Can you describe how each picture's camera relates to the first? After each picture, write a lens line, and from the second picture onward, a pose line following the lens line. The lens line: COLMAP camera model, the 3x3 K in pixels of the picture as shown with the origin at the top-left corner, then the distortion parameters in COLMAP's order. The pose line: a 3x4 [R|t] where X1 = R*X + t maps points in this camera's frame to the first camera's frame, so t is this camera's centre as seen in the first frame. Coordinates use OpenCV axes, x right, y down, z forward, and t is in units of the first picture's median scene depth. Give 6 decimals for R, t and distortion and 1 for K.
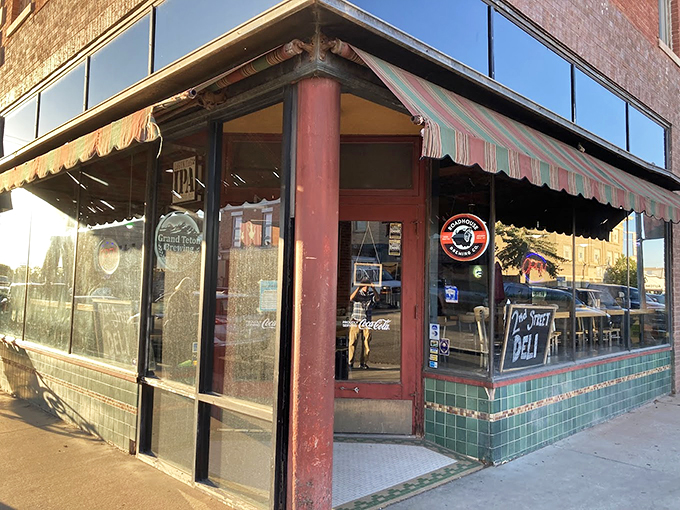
lens RADIAL K [[555.4, 0, 339.7], [0, 555.4, 253.6], [0, 0, 1]] dist [-0.011800, -0.003272]
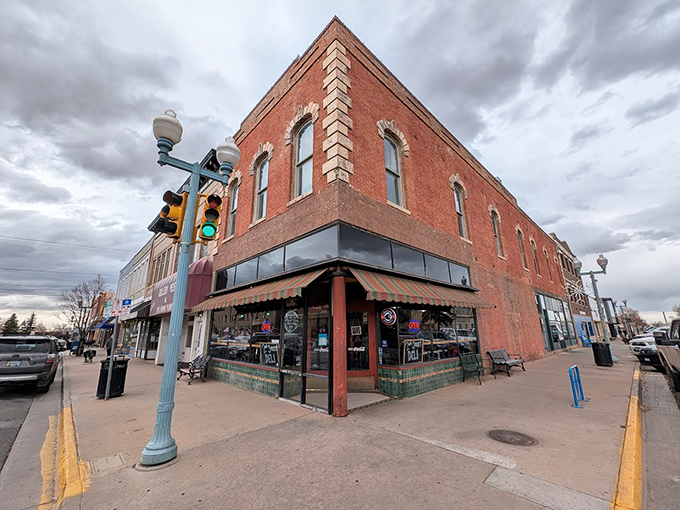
lens RADIAL K [[277.9, 0, 341.8], [0, 277.9, 253.4], [0, 0, 1]] dist [0.002851, 0.000062]
pose [[0.999423, -0.033831, -0.003132, -0.006063], [0.032394, 0.976648, -0.212391, -0.052315], [0.010245, 0.212167, 0.977180, -0.523361]]
